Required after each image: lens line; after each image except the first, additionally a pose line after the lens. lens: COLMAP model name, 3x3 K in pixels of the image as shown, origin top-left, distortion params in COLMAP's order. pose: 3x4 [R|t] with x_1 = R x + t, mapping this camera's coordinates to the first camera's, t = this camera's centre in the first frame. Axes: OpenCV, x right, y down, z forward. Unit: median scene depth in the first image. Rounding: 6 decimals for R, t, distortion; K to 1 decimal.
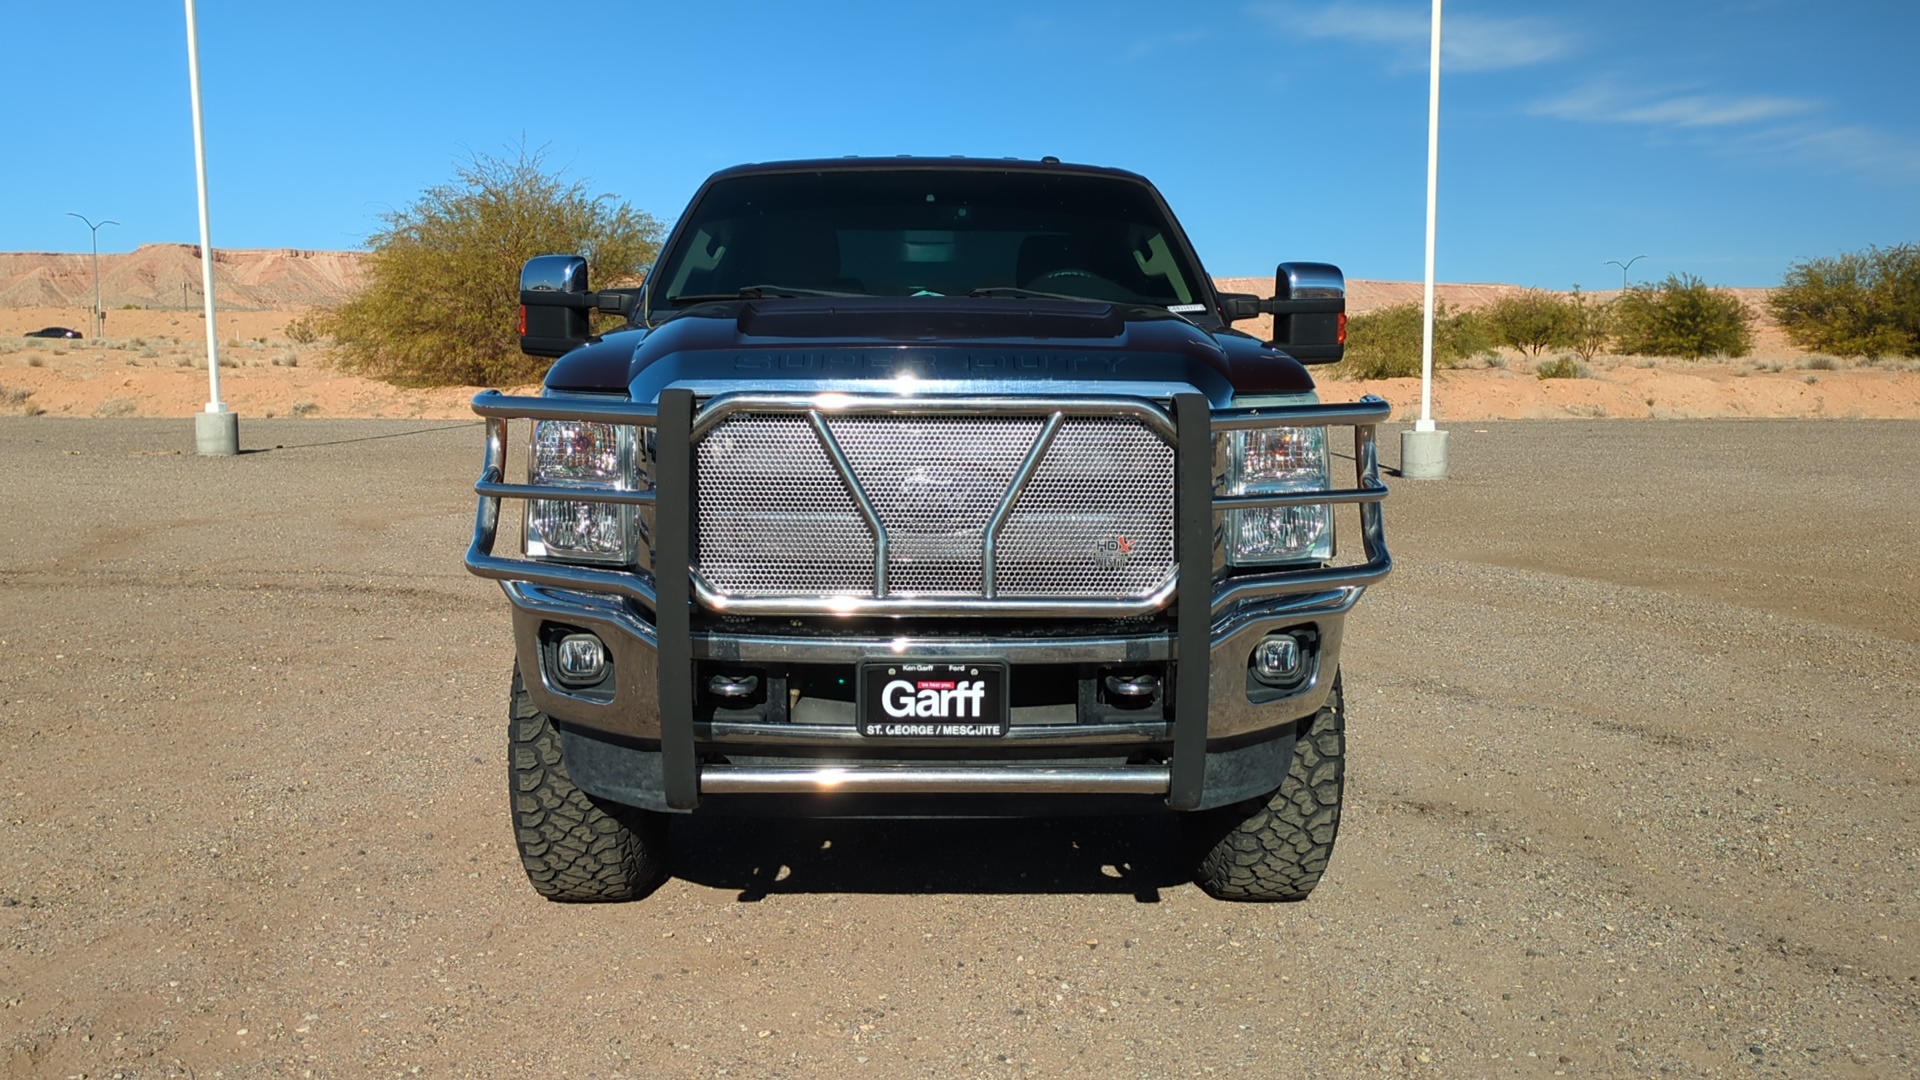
lens RADIAL K [[1692.1, 0, 968.8], [0, 1692.1, 543.9], [0, 0, 1]] dist [0.078051, -0.043411]
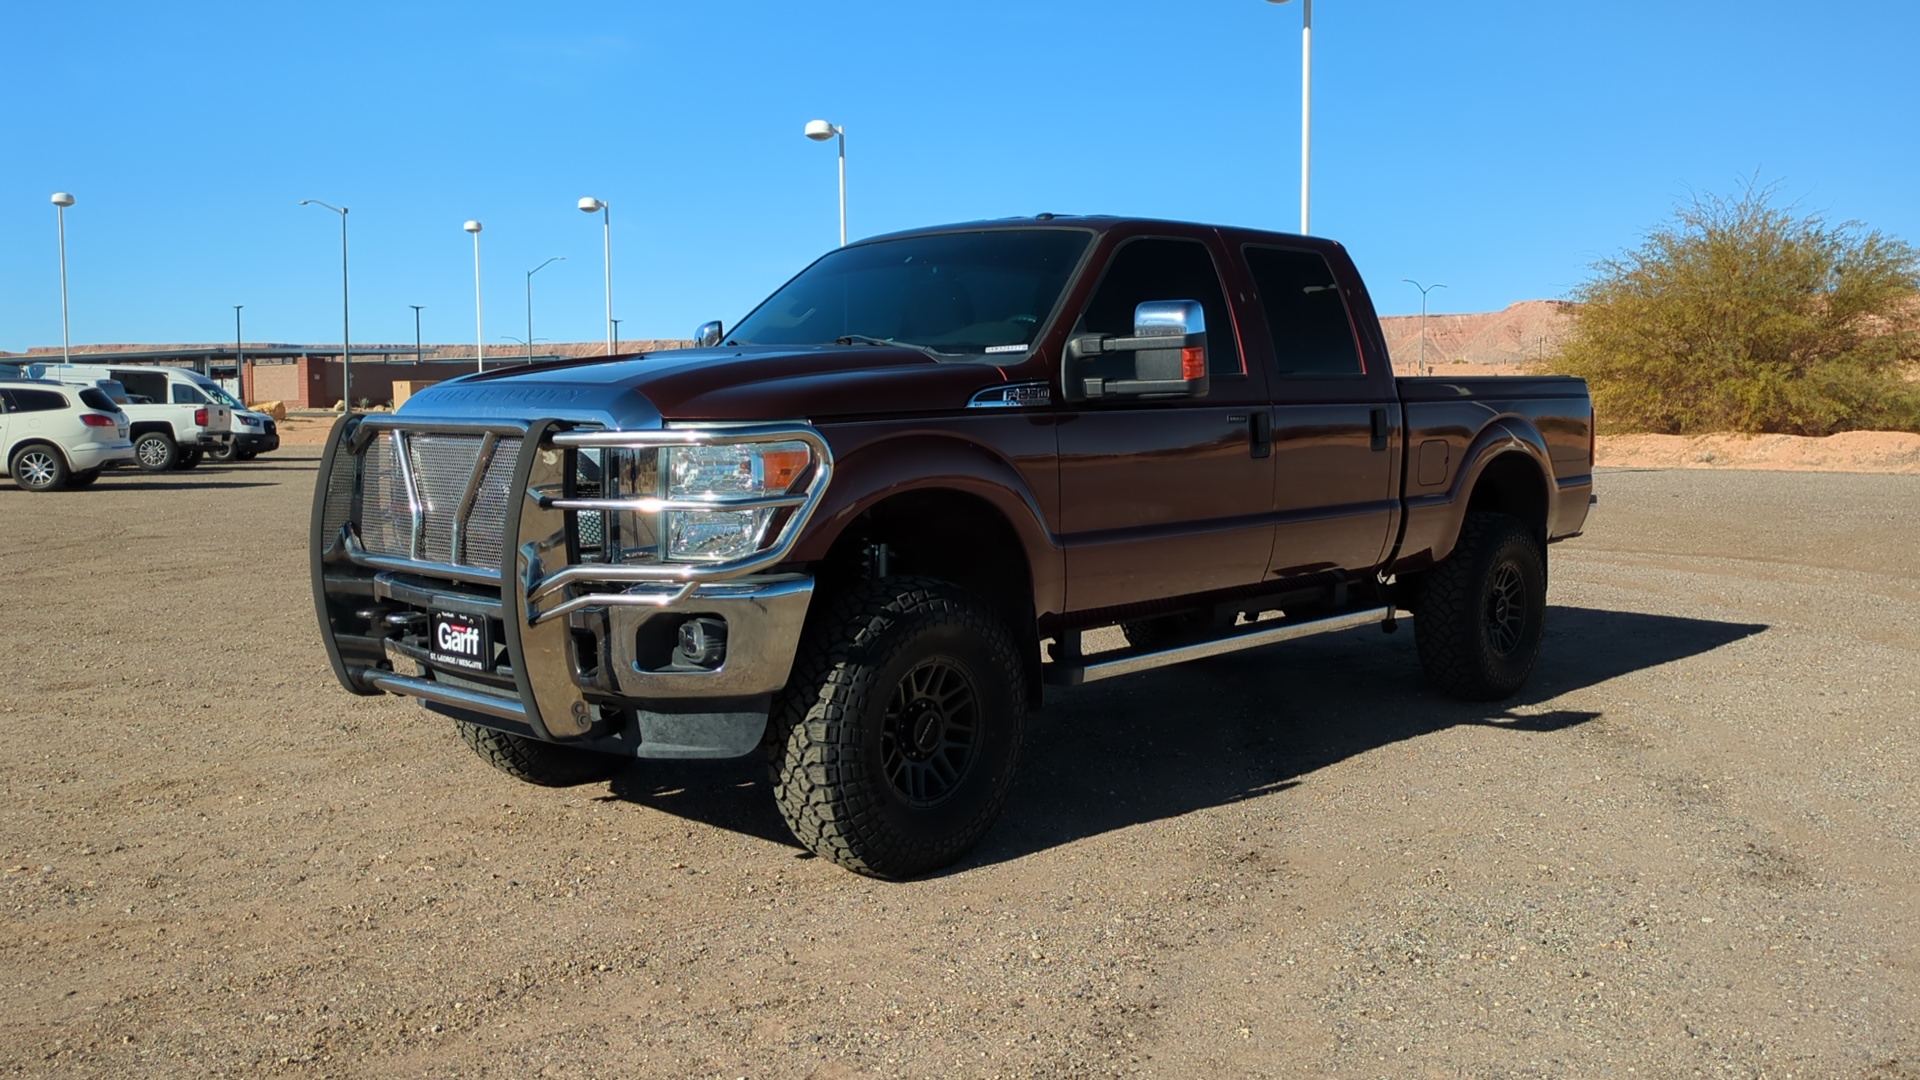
lens RADIAL K [[1692.1, 0, 963.9], [0, 1692.1, 545.2], [0, 0, 1]] dist [0.078051, -0.043411]
pose [[0.714600, 0.056188, -0.697273, 1.232006], [-0.075609, 0.997133, 0.002864, -0.019117], [0.695435, 0.050674, 0.716800, 0.289699]]
